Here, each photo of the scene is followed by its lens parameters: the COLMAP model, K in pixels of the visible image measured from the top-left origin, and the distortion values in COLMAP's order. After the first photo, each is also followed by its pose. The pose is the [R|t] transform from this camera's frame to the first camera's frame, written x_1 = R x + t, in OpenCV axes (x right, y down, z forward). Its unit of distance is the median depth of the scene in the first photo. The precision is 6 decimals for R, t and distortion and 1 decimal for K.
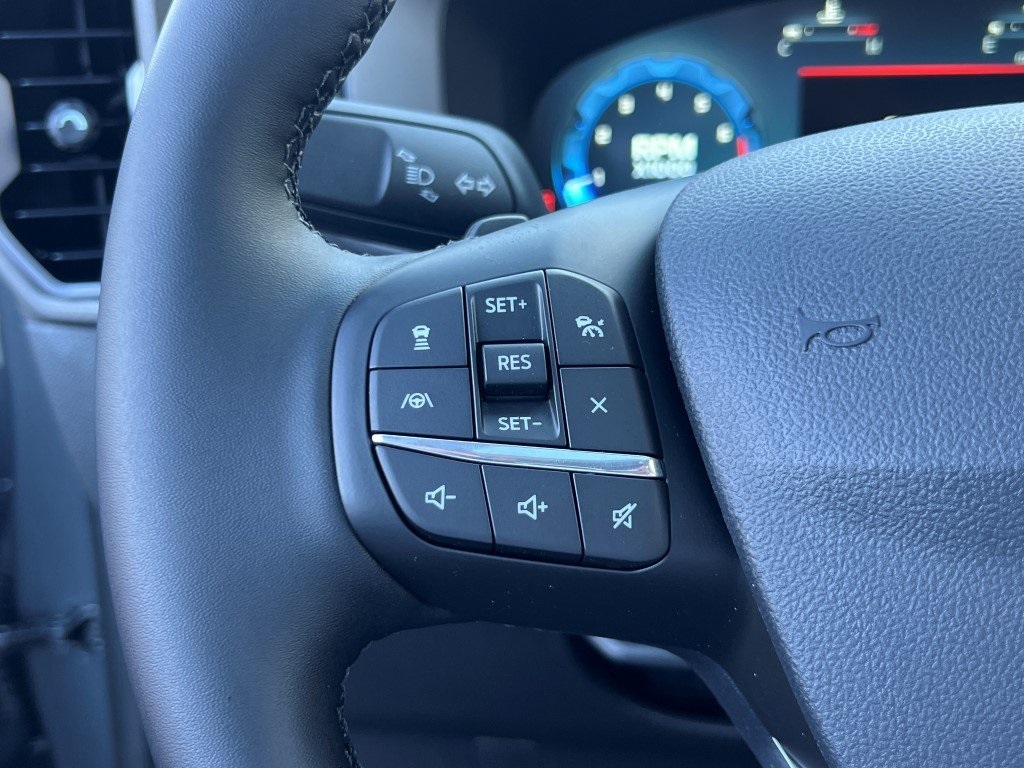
lens RADIAL K [[1203.4, 0, 512.6], [0, 1203.4, 385.1], [0, 0, 1]] dist [0.009768, 0.000000]
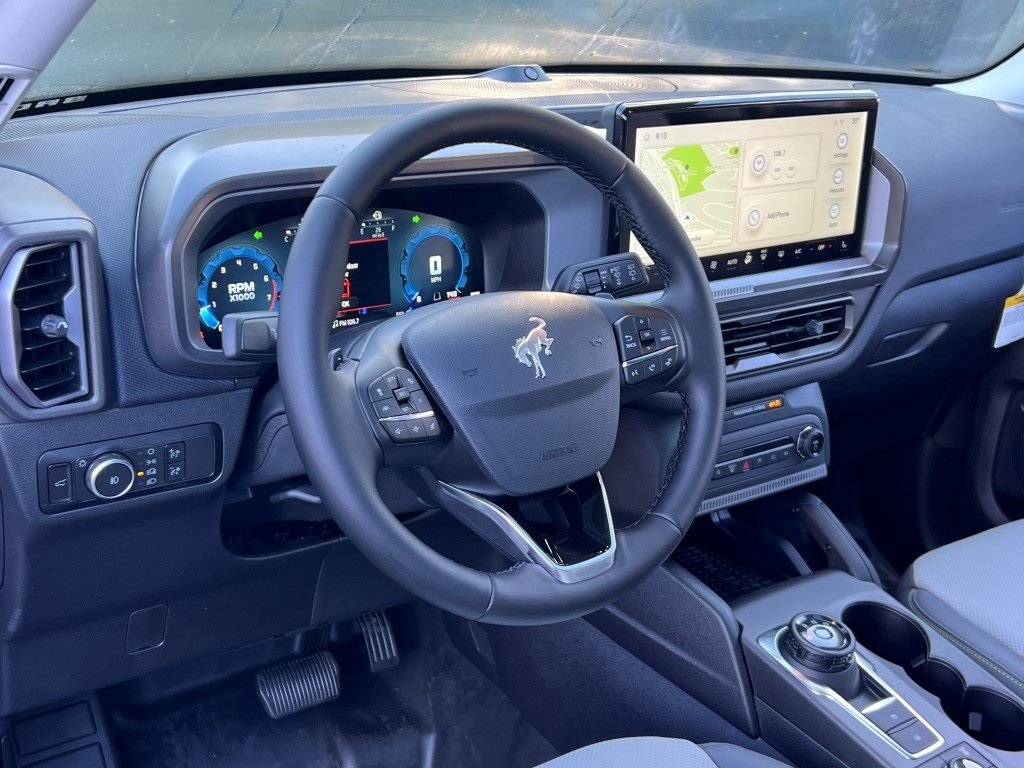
lens RADIAL K [[1257.1, 0, 511.3], [0, 1257.1, 384.0], [0, 0, 1]] dist [-0.004524, 0.000000]
pose [[0.678161, -0.189127, 0.710161, -1.221930], [0.152846, 0.981486, 0.115425, -0.215089], [-0.718843, 0.030268, 0.694513, -0.963683]]
